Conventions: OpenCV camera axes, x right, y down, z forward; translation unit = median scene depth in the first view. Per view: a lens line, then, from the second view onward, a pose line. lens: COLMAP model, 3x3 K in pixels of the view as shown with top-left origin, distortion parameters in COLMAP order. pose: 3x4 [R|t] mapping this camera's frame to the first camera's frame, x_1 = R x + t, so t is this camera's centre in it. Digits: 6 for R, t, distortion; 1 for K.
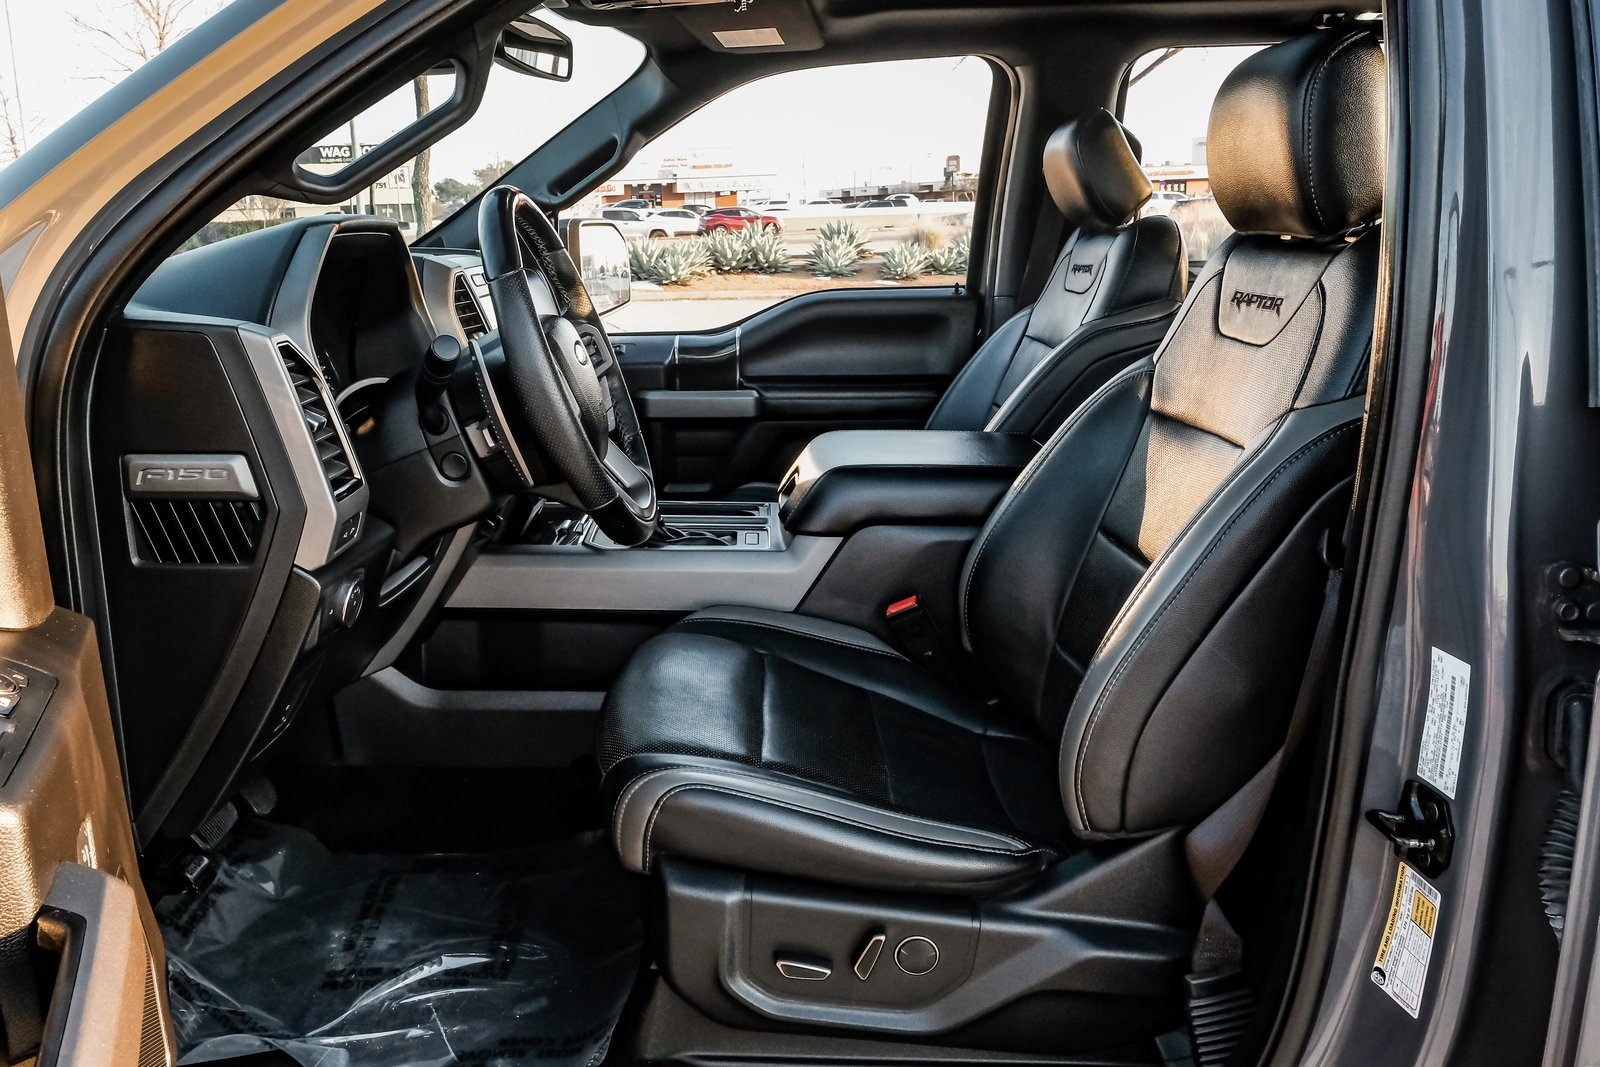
lens RADIAL K [[1331.6, 0, 737.9], [0, 1331.6, 540.5], [0, 0, 1]] dist [-0.025896, 0.007739]
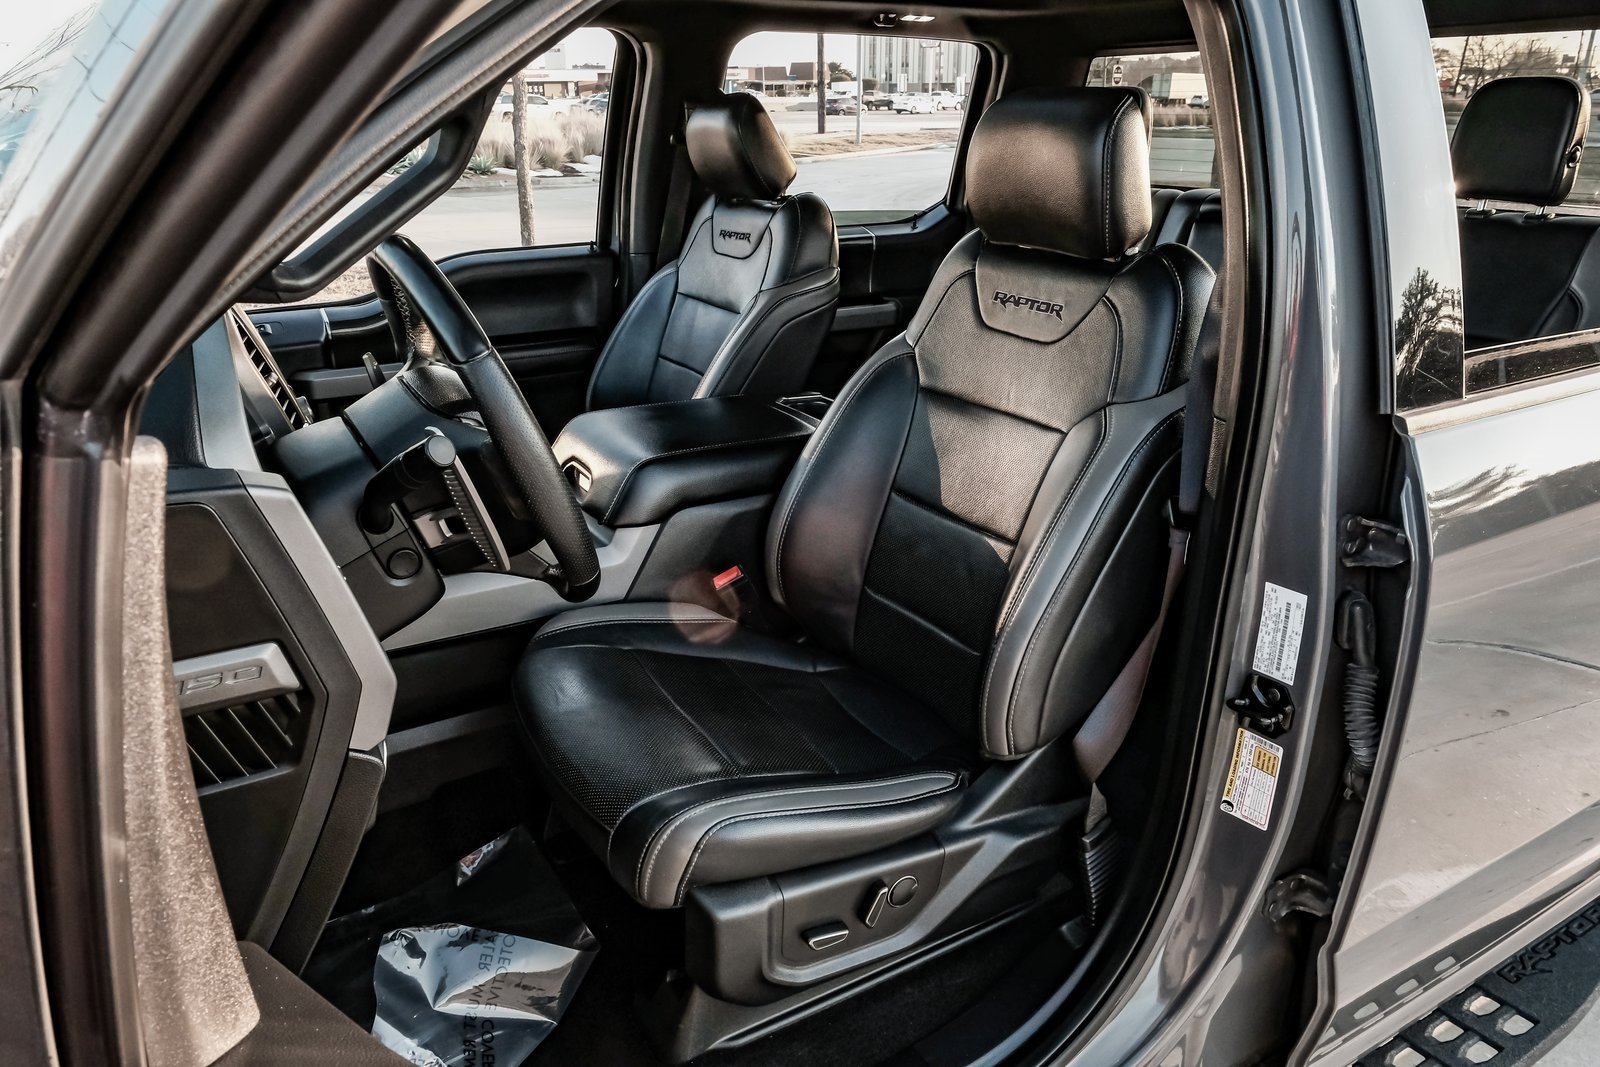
lens RADIAL K [[1089.8, 0, 803.5], [0, 1089.8, 538.9], [0, 0, 1]] dist [-0.025679, 0.005347]
pose [[0.823679, -0.190422, 0.534128, -0.406343], [0.106483, 0.977115, 0.184143, -0.190991], [-0.556969, -0.094799, 0.825105, 0.272185]]
